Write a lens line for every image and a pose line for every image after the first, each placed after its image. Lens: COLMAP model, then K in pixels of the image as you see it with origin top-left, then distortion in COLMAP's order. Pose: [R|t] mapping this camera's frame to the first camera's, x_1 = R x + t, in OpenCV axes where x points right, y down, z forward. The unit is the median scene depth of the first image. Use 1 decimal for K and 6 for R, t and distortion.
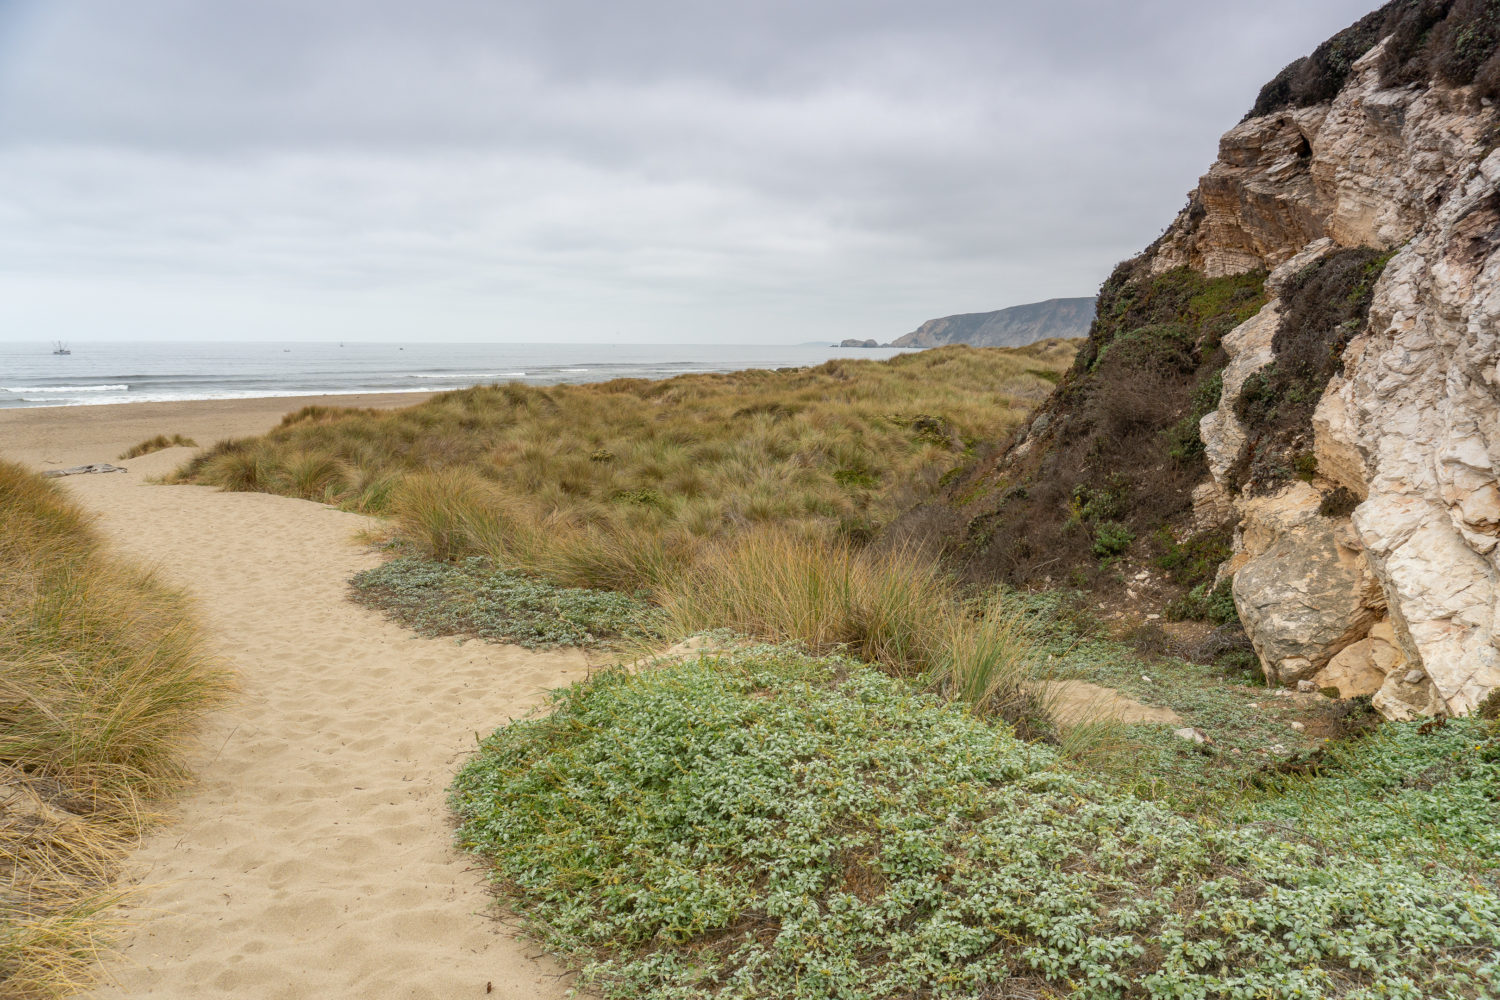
lens RADIAL K [[1030.6, 0, 749.3], [0, 1030.6, 501.2], [0, 0, 1]] dist [-0.011229, -0.009134]
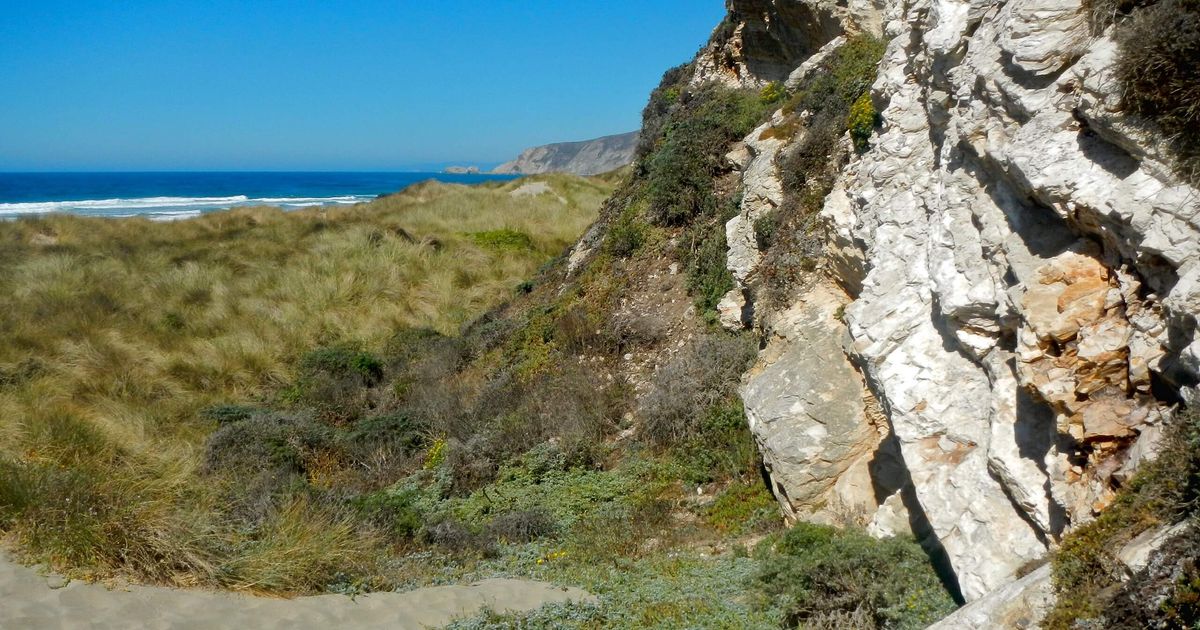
lens RADIAL K [[985.6, 0, 596.9], [0, 985.6, 321.8], [0, 0, 1]] dist [-0.001013, 0.000021]
pose [[0.972234, -0.026983, 0.232449, 0.104428], [0.026837, 0.999633, 0.003793, 0.005129], [-0.232466, 0.002550, 0.972601, 0.132242]]
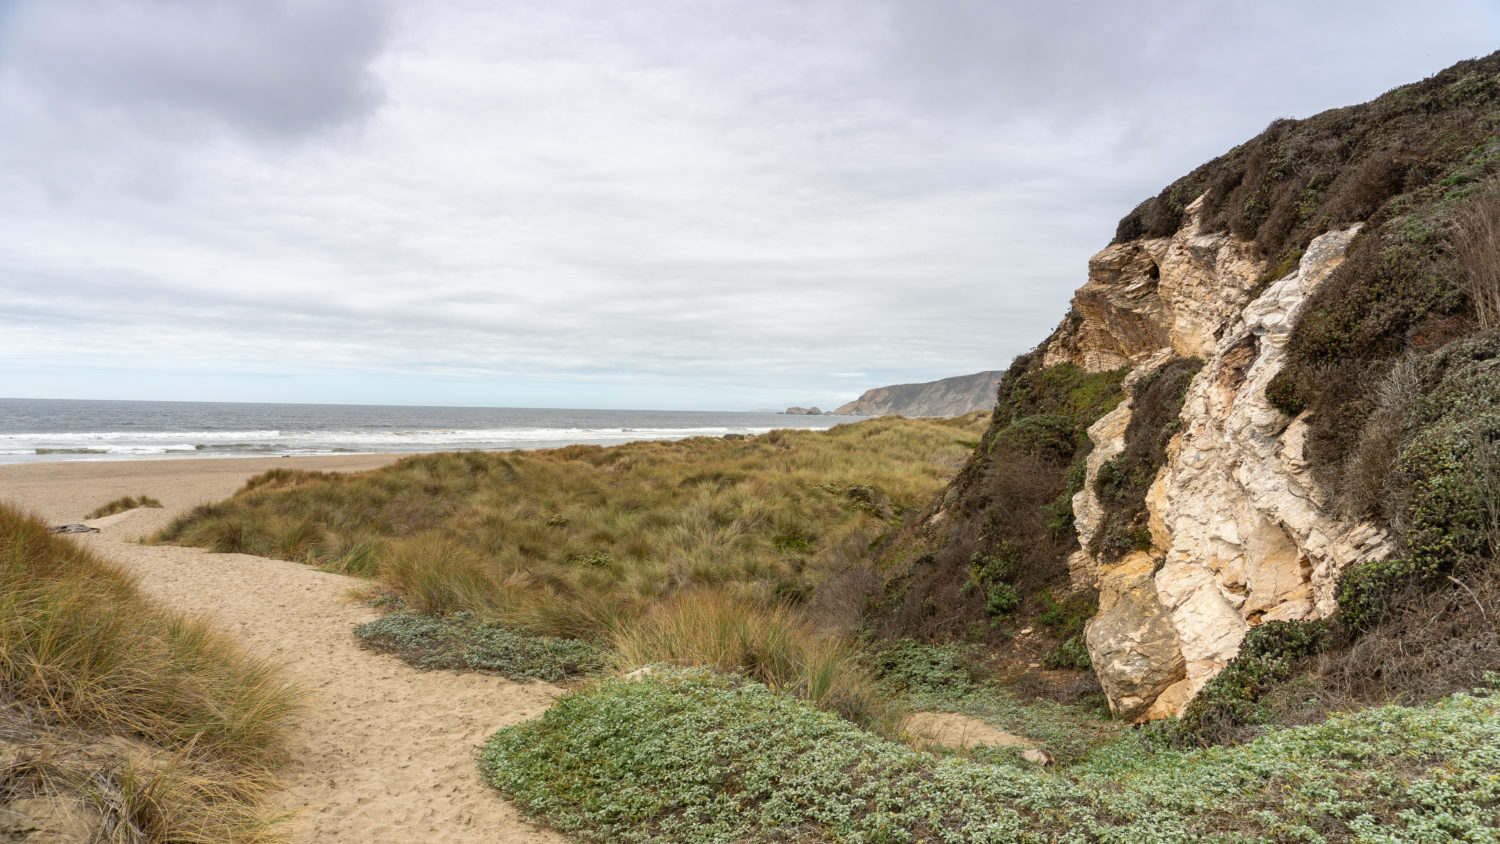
lens RADIAL K [[1004.8, 0, 747.3], [0, 1004.8, 420.9], [0, 0, 1]] dist [-0.023589, 0.004572]
pose [[0.998765, 0.010706, 0.048517, 0.006814], [-0.003804, 0.990120, -0.140170, -0.002760], [-0.049538, 0.139813, 0.988938, -0.135632]]
